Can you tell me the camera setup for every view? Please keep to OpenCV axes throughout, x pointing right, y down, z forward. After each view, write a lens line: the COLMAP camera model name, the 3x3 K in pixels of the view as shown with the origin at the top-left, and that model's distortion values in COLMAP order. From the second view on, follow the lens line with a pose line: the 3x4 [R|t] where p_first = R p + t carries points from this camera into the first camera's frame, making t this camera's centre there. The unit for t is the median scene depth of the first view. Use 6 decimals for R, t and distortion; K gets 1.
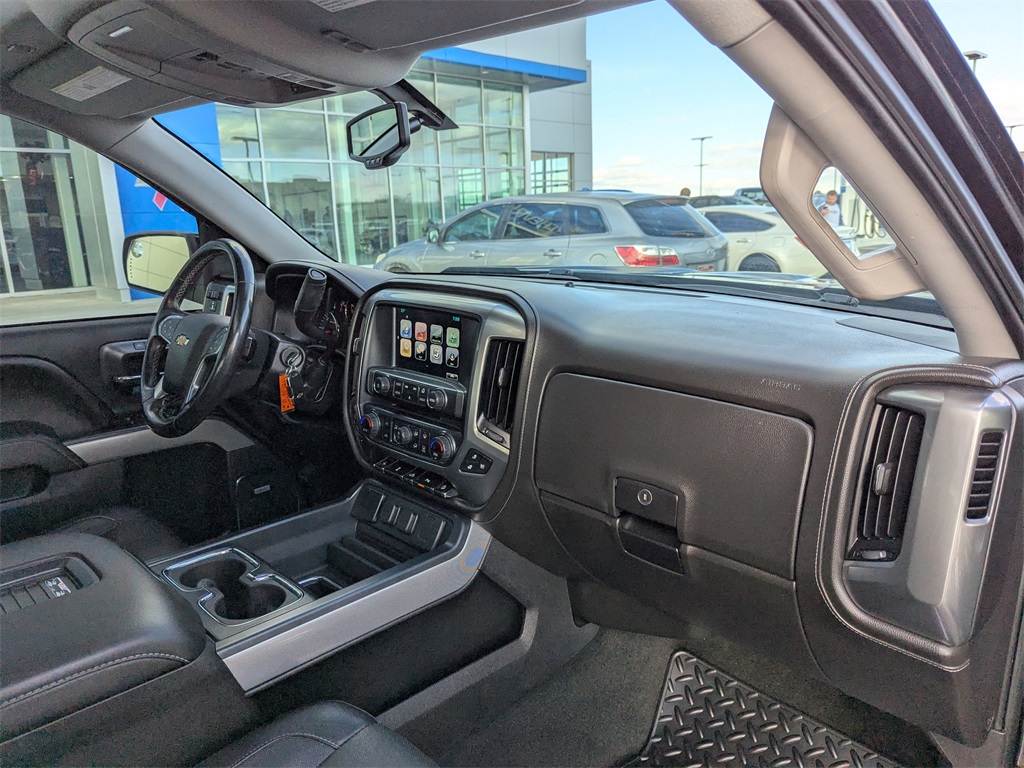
lens RADIAL K [[723.7, 0, 506.6], [0, 723.7, 391.4], [0, 0, 1]] dist [0.050123, -0.034236]
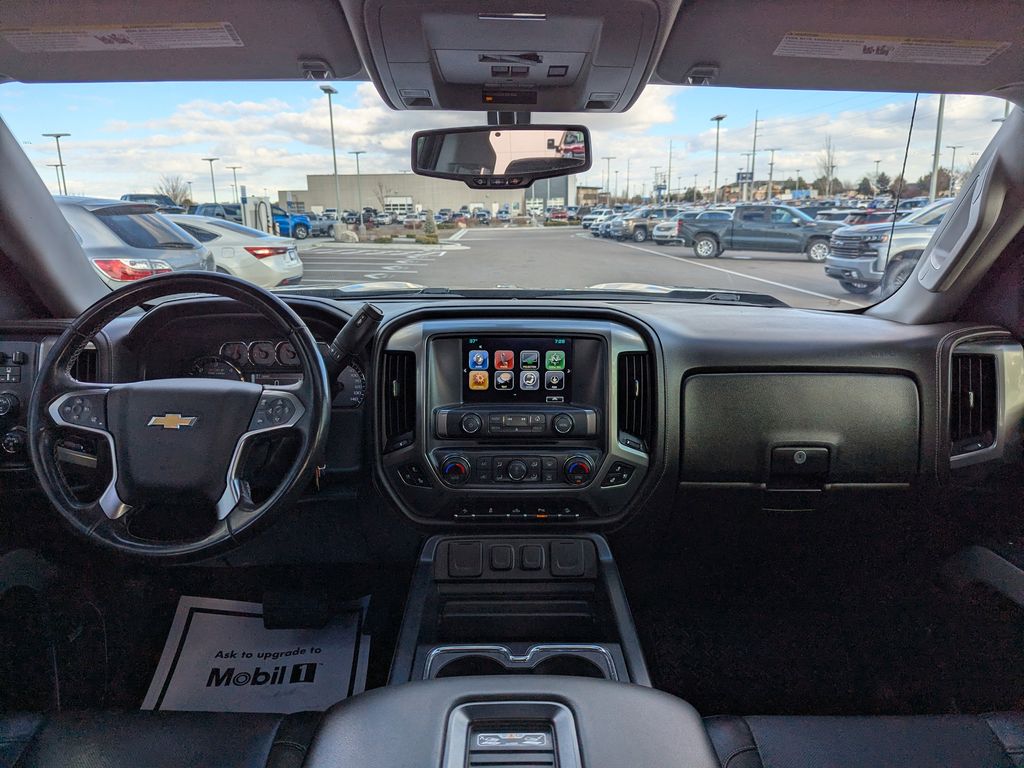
lens RADIAL K [[723.7, 0, 507.1], [0, 723.7, 392.1], [0, 0, 1]] dist [0.050123, -0.034236]
pose [[0.681984, -0.157454, 0.714218, -0.807583], [0.164404, 0.984562, 0.060069, -0.098454], [-0.712650, 0.076454, 0.697341, 0.347165]]
